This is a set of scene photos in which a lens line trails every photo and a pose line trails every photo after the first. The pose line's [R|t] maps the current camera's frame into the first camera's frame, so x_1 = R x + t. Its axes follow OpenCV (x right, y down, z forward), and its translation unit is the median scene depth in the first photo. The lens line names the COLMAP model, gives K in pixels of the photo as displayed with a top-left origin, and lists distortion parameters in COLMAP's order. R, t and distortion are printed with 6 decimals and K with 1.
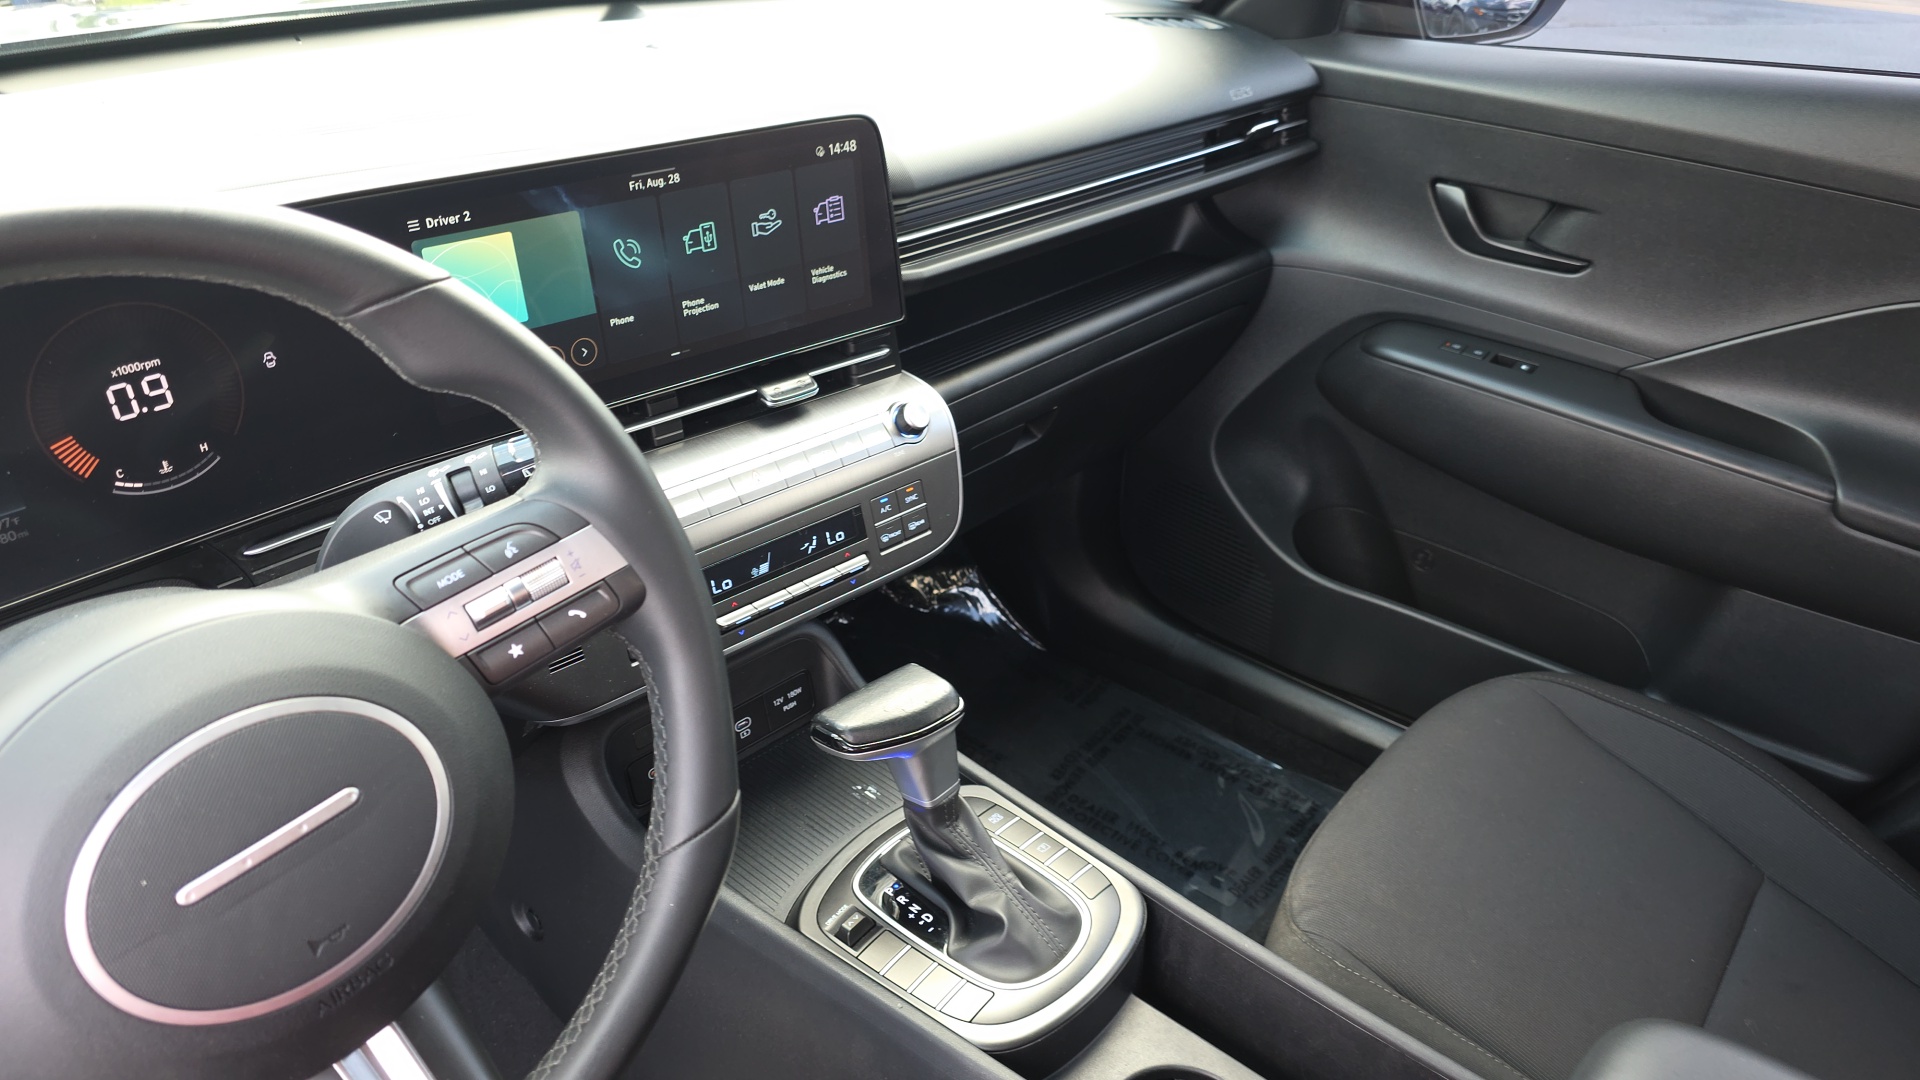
lens RADIAL K [[1312.6, 0, 977.5], [0, 1312.6, 537.0], [0, 0, 1]] dist [0.032166, -0.041040]
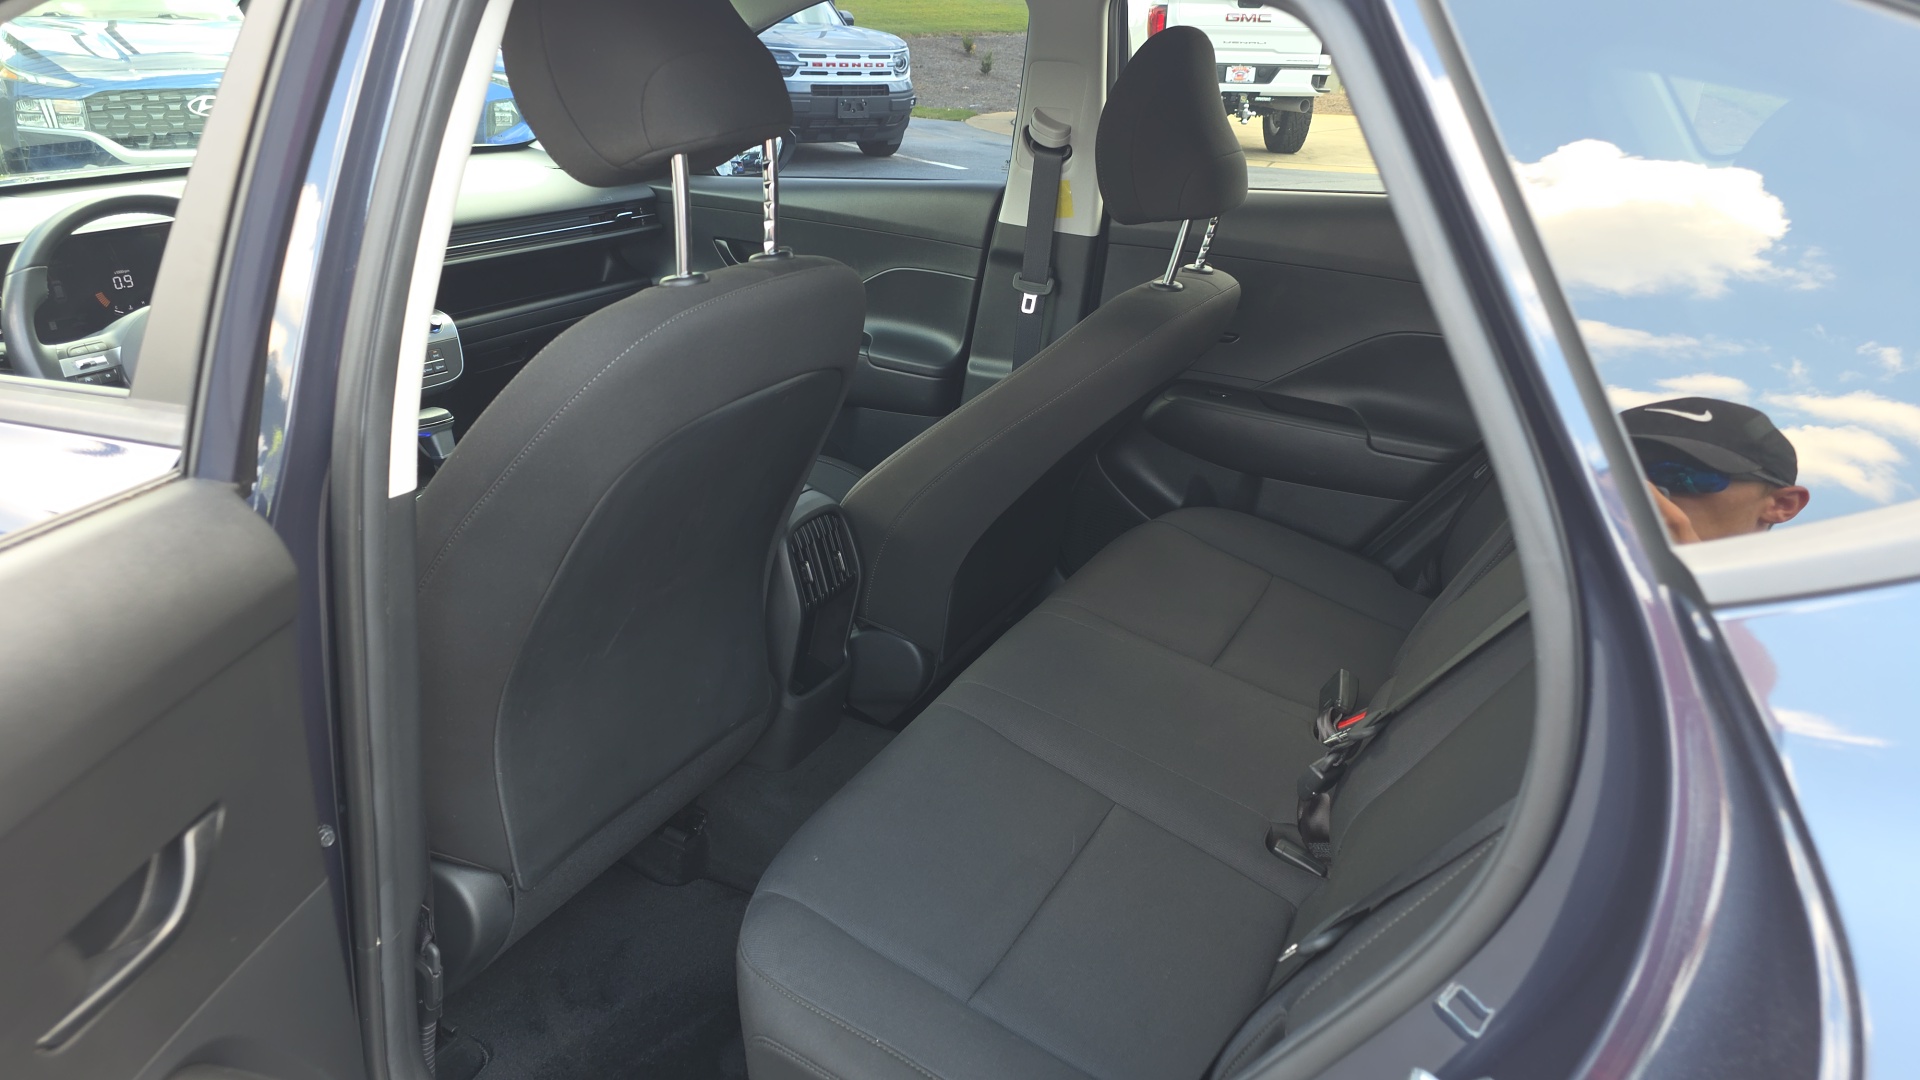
lens RADIAL K [[1270.1, 0, 951.2], [0, 1270.1, 542.7], [0, 0, 1]] dist [0.073177, -0.072995]
pose [[0.978298, -0.088220, 0.187483, 0.453735], [0.110194, 0.987782, -0.110196, 0.759153], [-0.175471, 0.128464, 0.976067, -1.594736]]
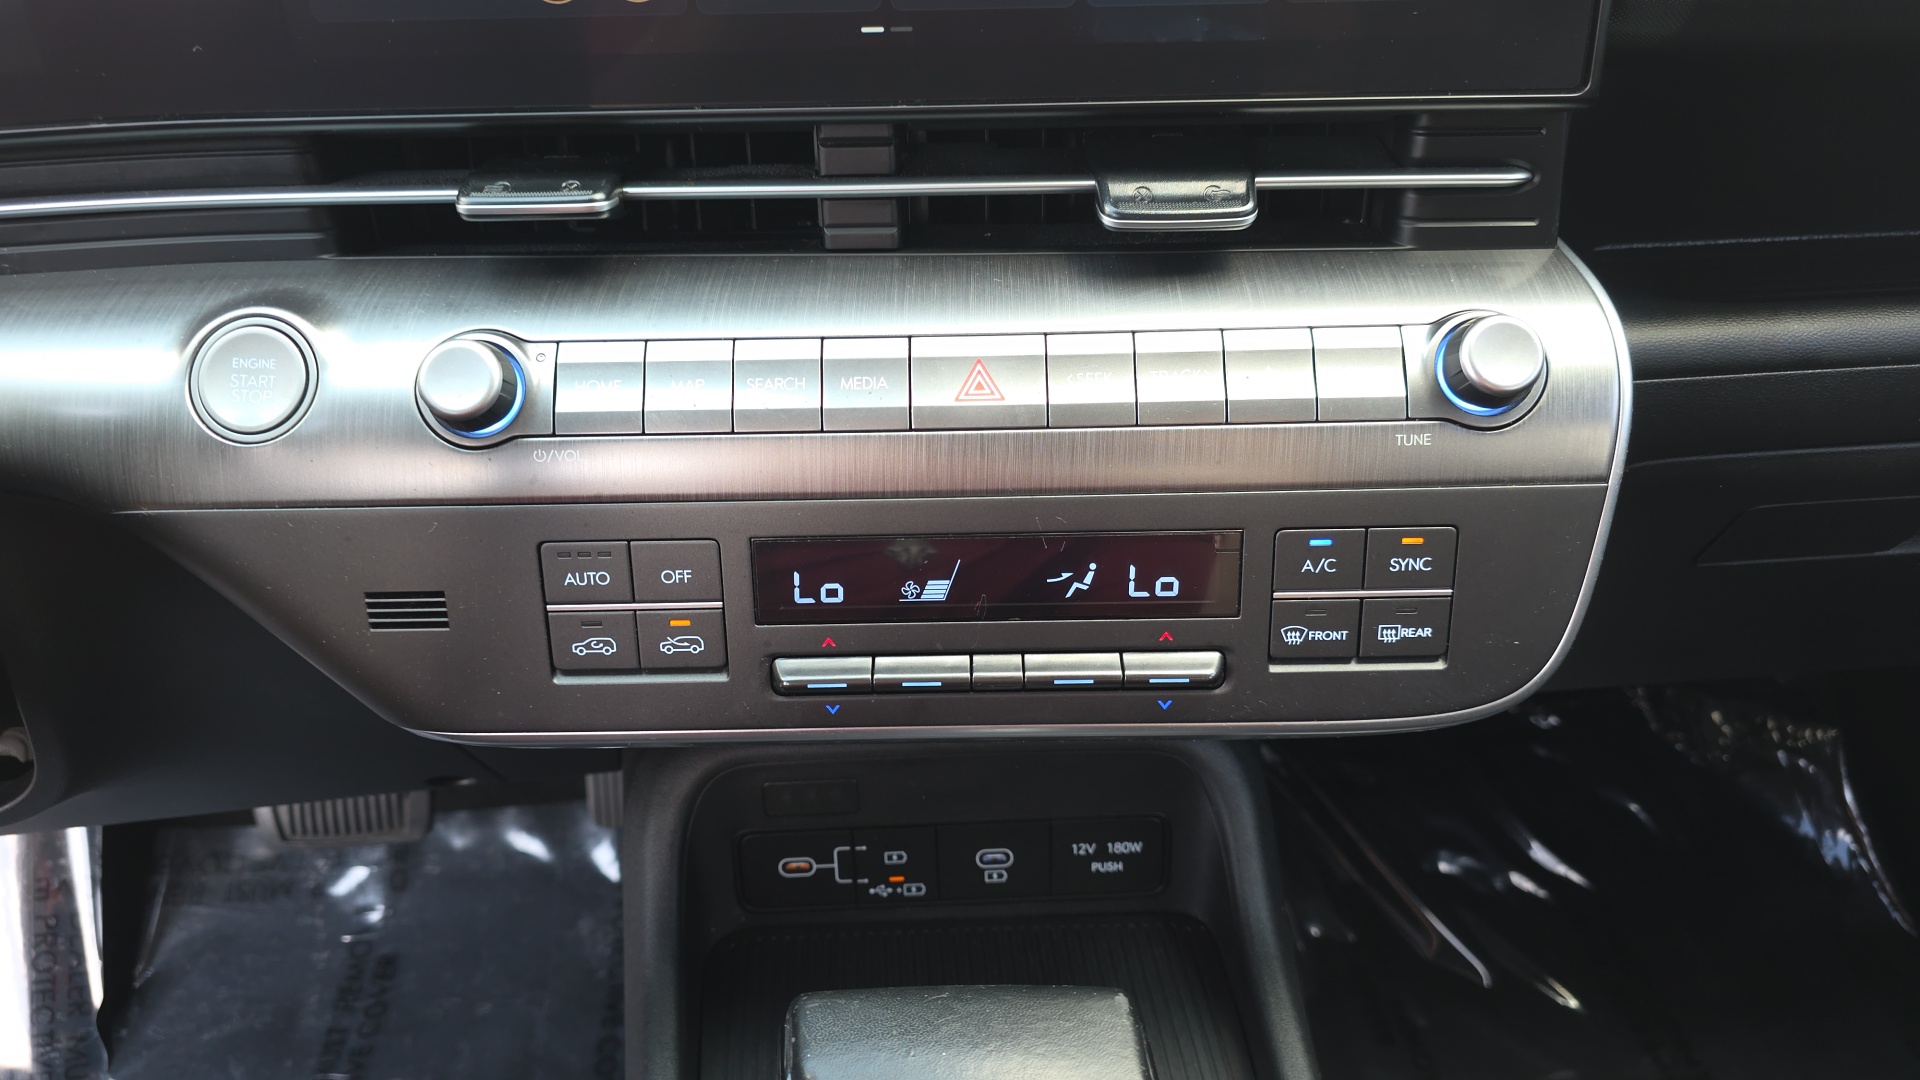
lens RADIAL K [[1347.4, 0, 935.5], [0, 1347.4, 540.2], [0, 0, 1]] dist [0.035698, -0.043340]
pose [[0.709362, 0.352081, -0.610610, 0.100426], [-0.311263, 0.933734, 0.176794, -0.071027], [0.632393, 0.064649, 0.771945, 0.696907]]
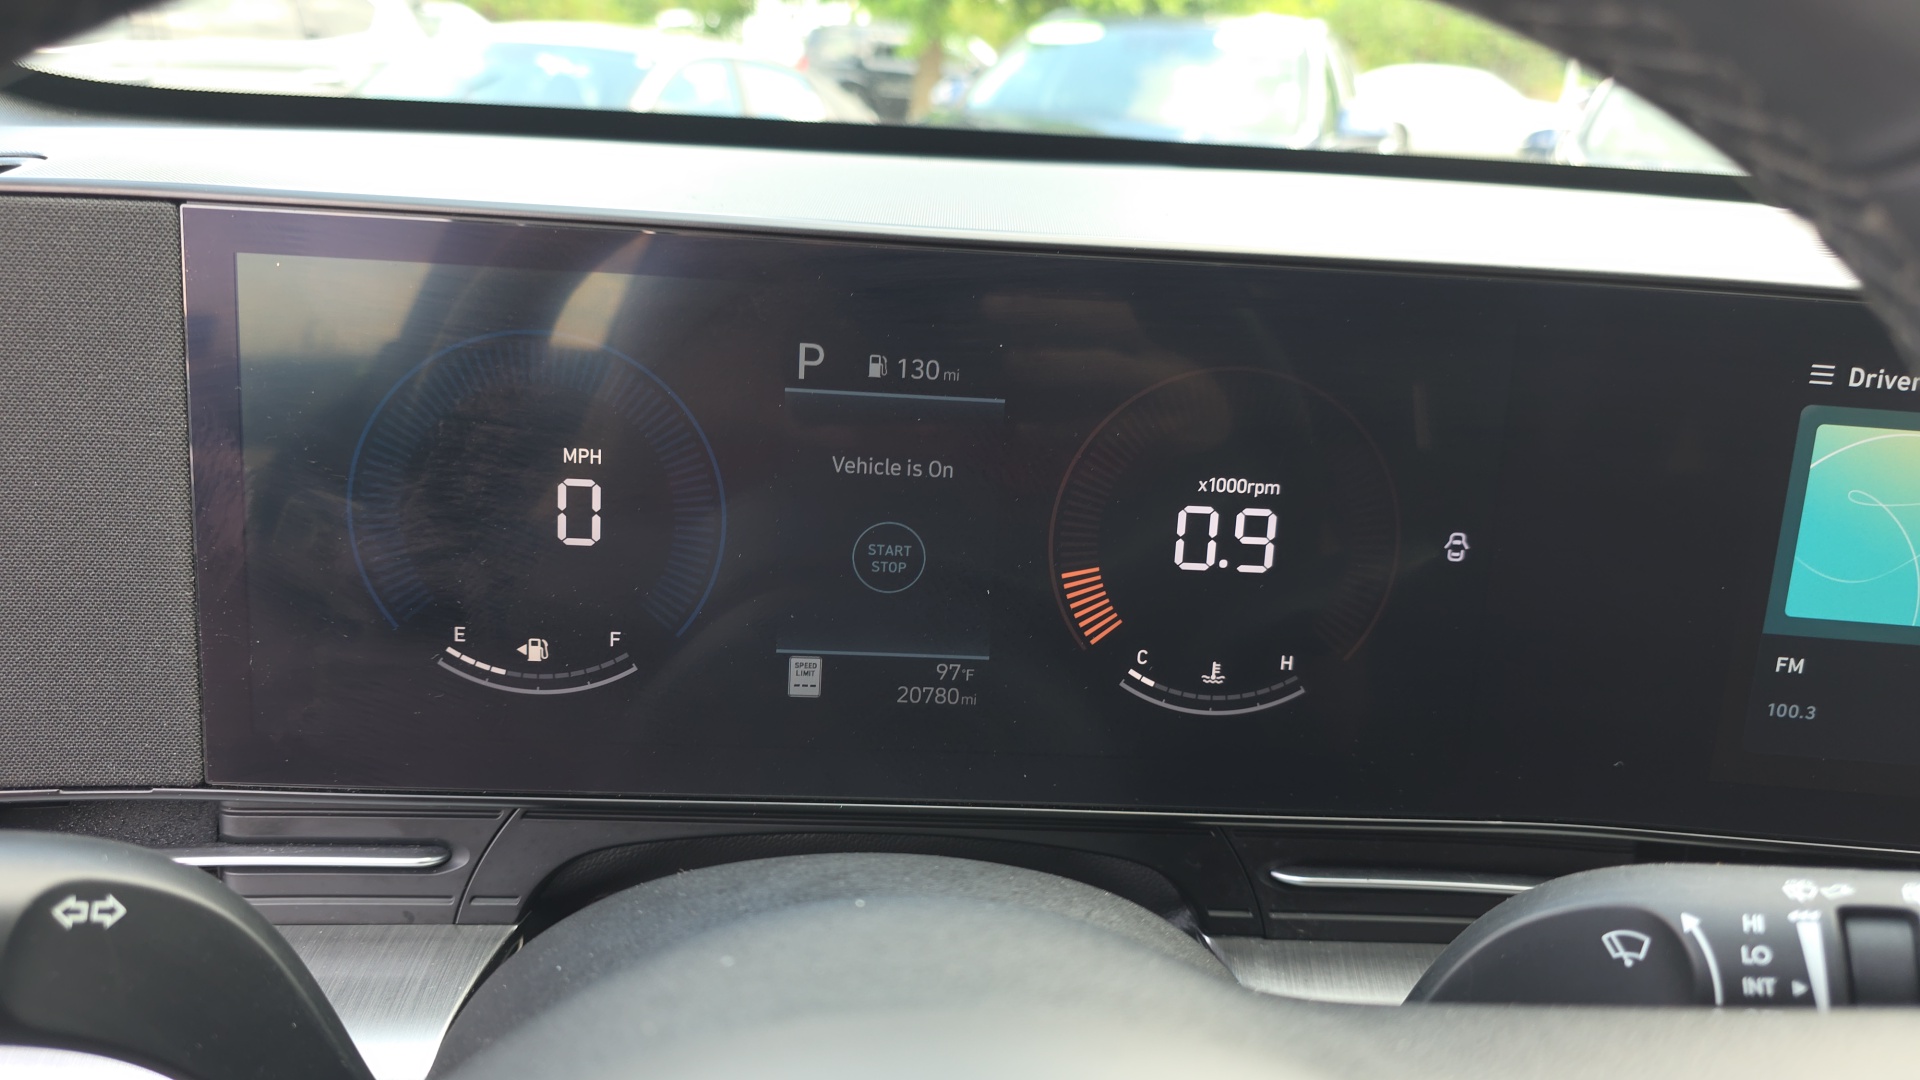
lens RADIAL K [[1330.5, 0, 952.9], [0, 1330.5, 531.6], [0, 0, 1]] dist [0.077112, -0.131972]
pose [[0.680208, 0.219823, -0.699281, -0.242524], [-0.401312, 0.909983, -0.104307, -0.003995], [0.613405, 0.351581, 0.707195, 0.402407]]
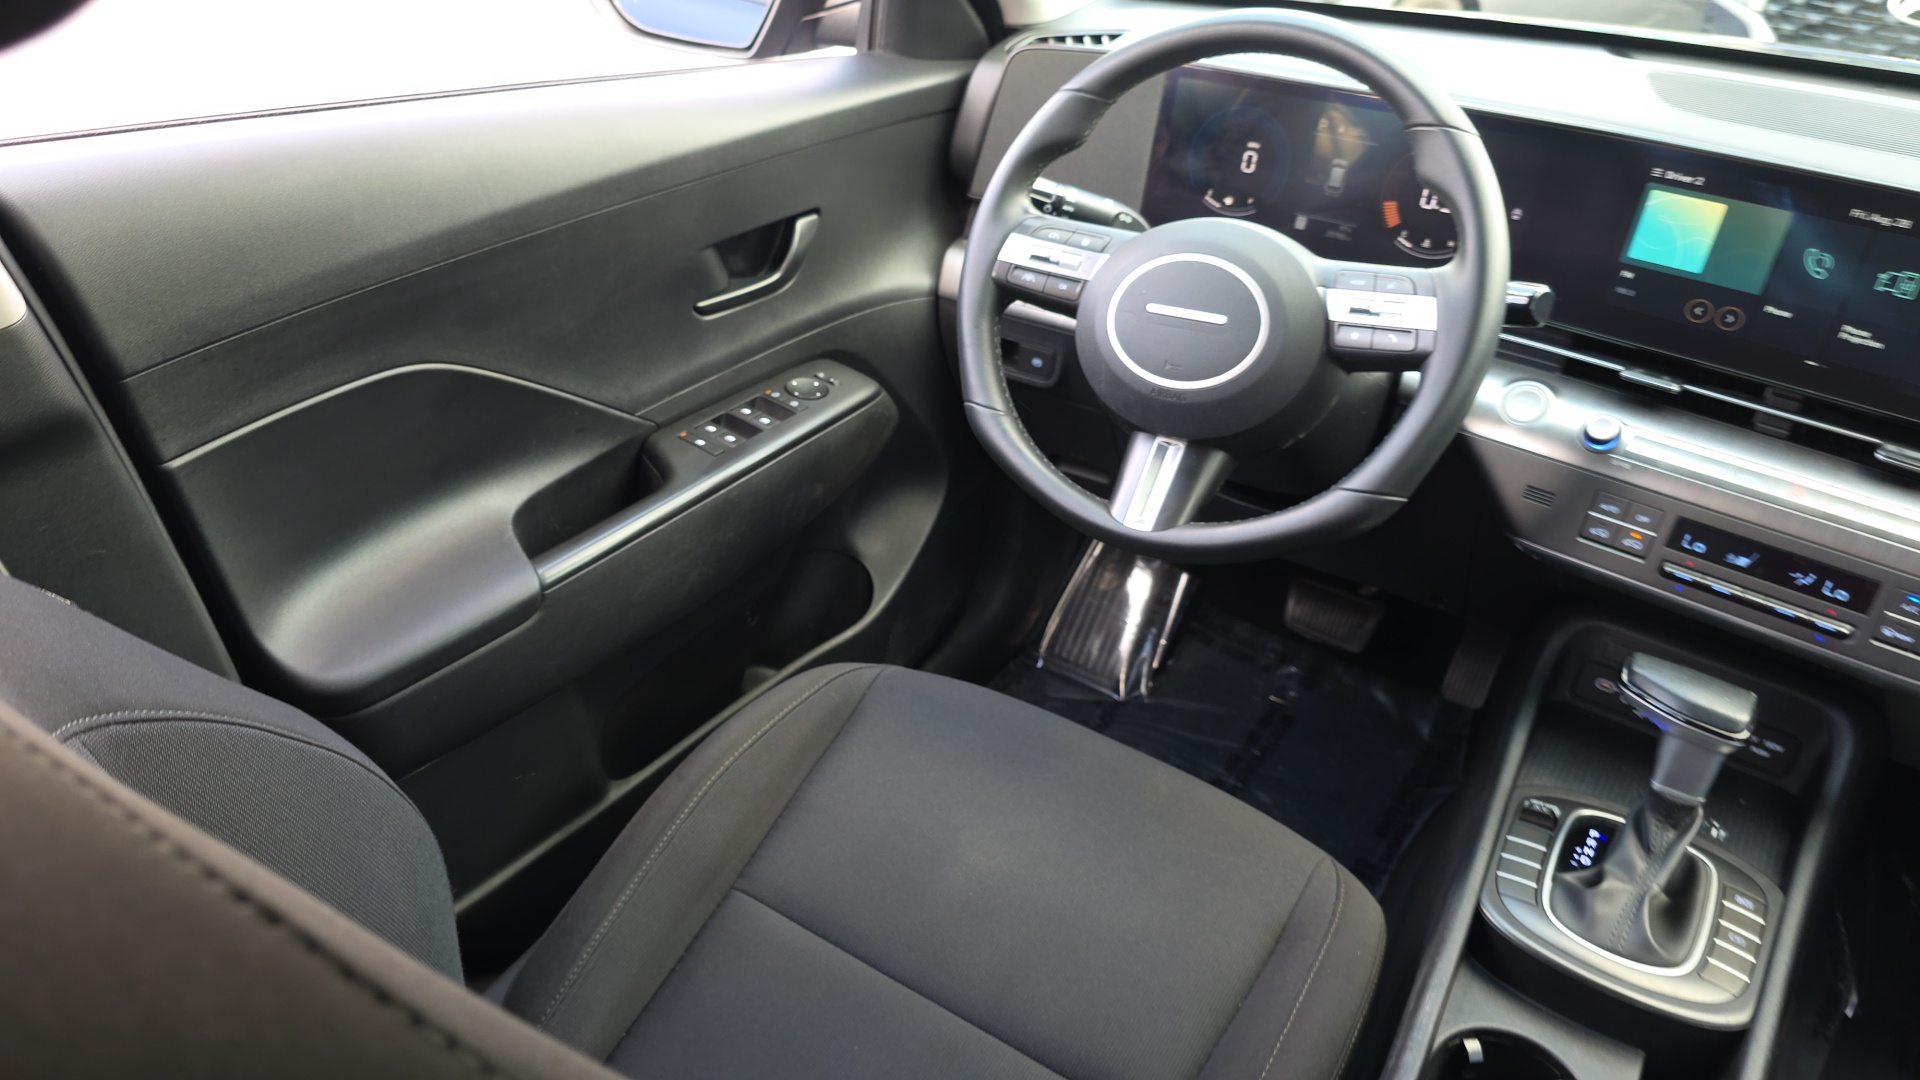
lens RADIAL K [[1291.5, 0, 937.7], [0, 1291.5, 547.6], [0, 0, 1]] dist [0.037004, -0.038830]
pose [[0.106929, 0.487970, -0.866286, 0.754386], [-0.544059, 0.757983, 0.359809, -0.011755], [0.832206, 0.432837, 0.346535, 0.041530]]
